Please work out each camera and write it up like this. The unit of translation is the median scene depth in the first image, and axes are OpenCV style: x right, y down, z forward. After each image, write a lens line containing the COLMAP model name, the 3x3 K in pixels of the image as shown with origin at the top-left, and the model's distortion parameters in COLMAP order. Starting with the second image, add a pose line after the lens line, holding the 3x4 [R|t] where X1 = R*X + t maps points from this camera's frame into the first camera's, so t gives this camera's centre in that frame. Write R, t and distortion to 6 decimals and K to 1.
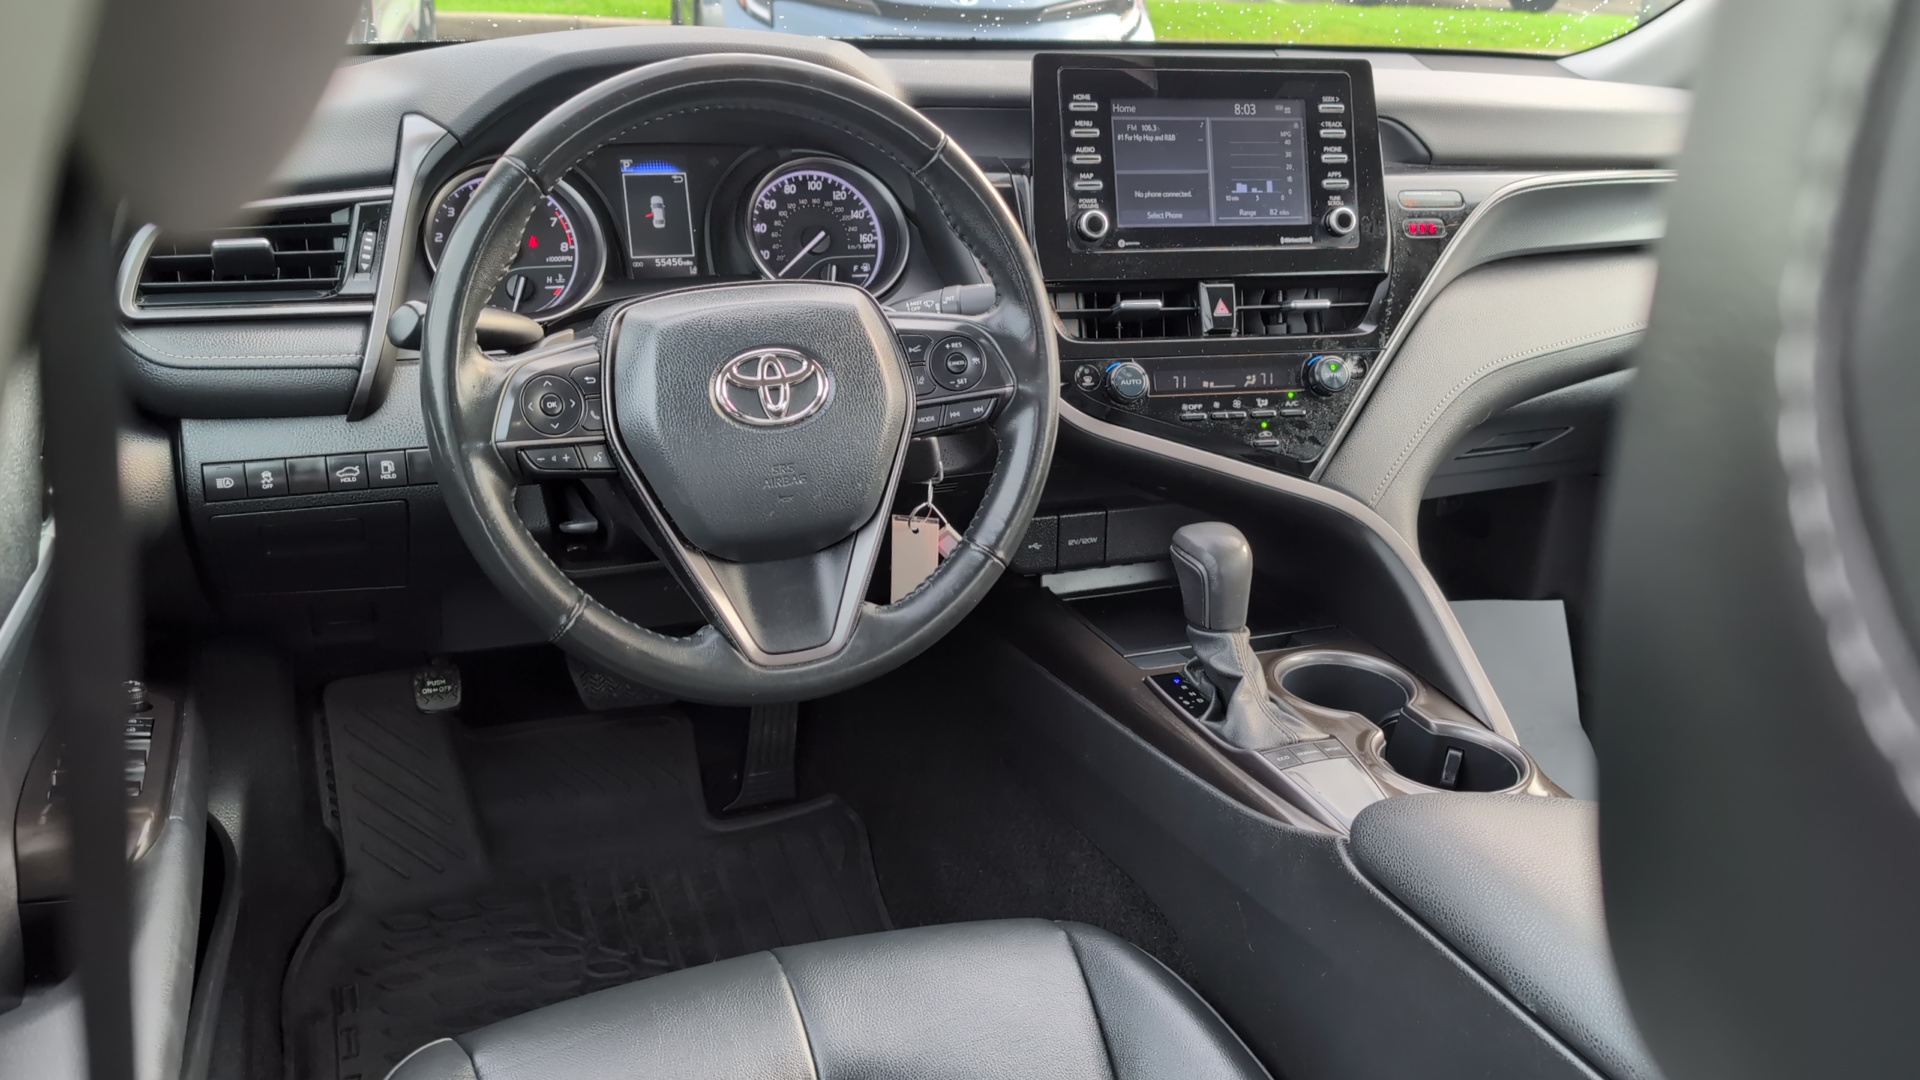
lens RADIAL K [[1488.4, 0, 960.0], [0, 1488.4, 540.0], [0, 0, 1]] dist [0.027993, -0.006643]
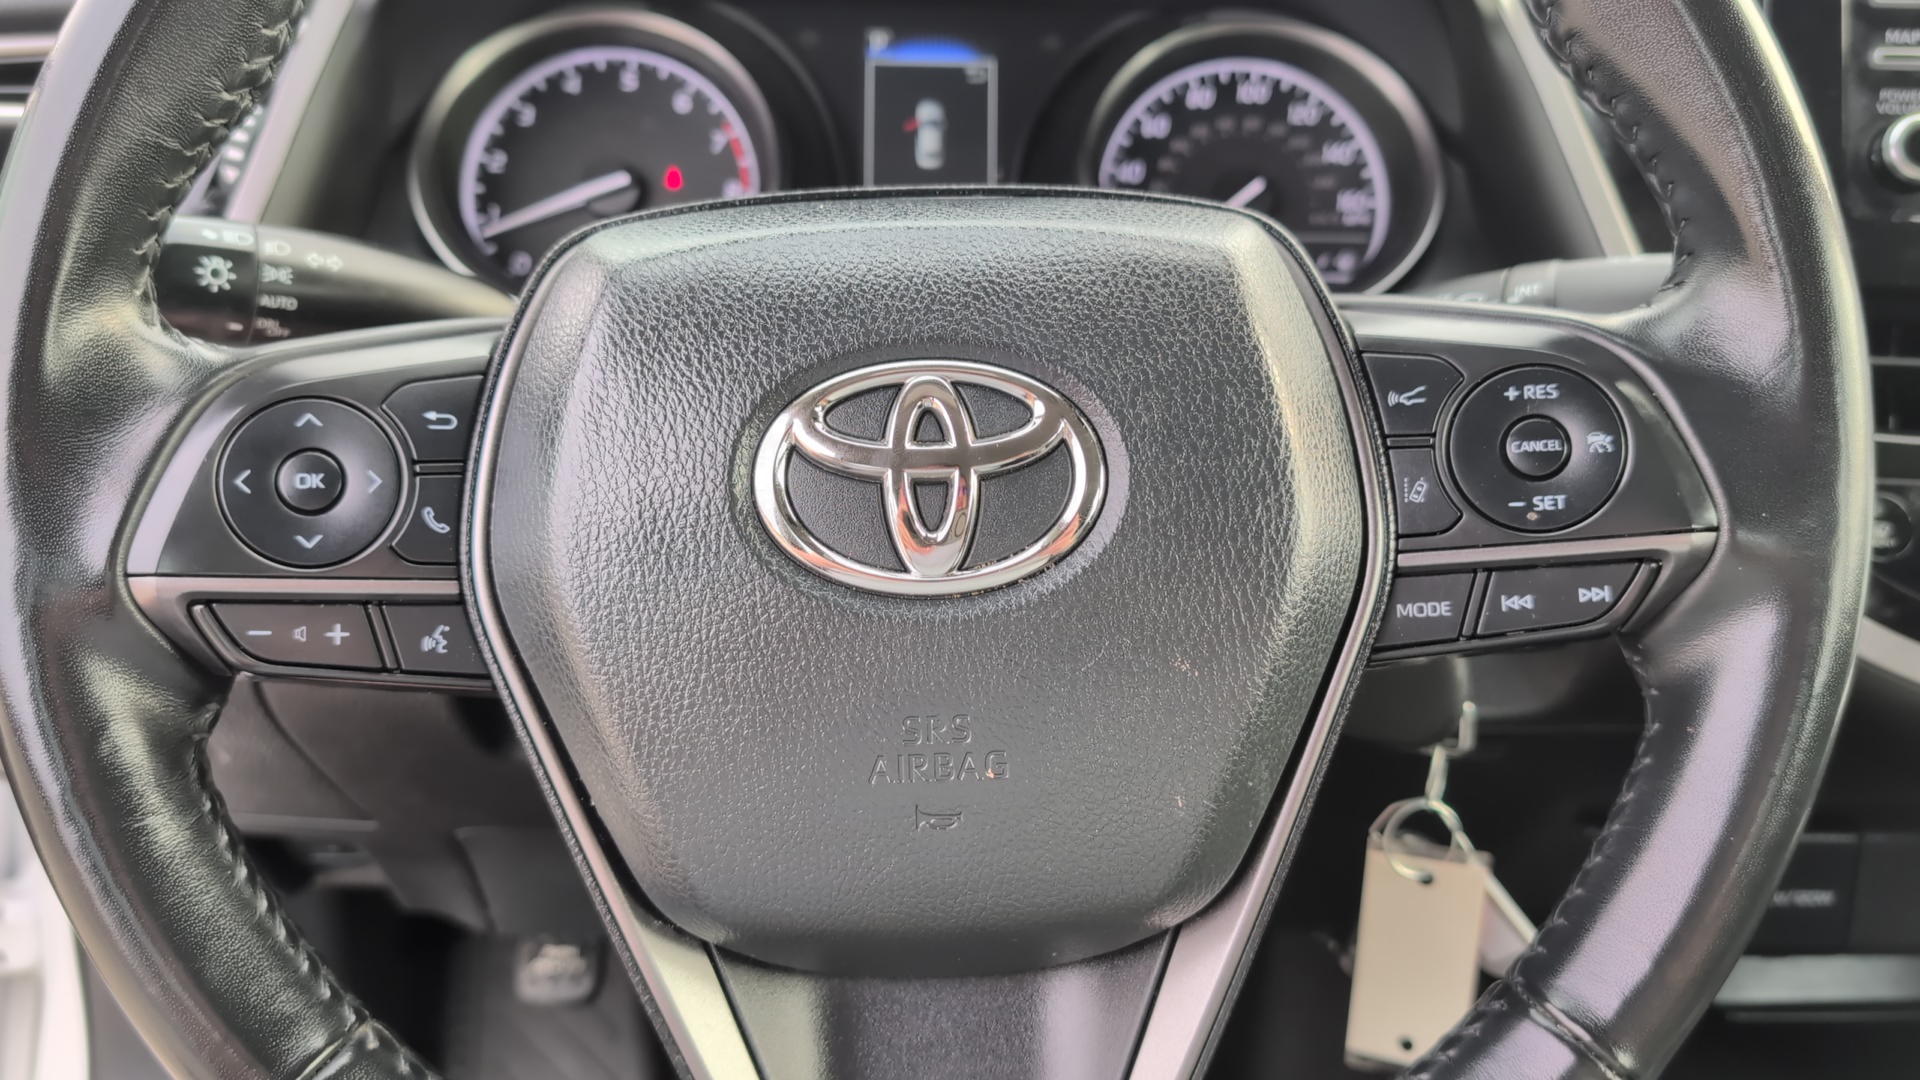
lens RADIAL K [[1615.6, 0, 960.0], [0, 1615.6, 540.0], [0, 0, 1]] dist [0.008770, 0.002764]
pose [[0.941429, 0.077891, -0.328092, -0.002526], [-0.104491, 0.992450, -0.064215, -0.049951], [0.320613, 0.094737, 0.942461, 0.500743]]
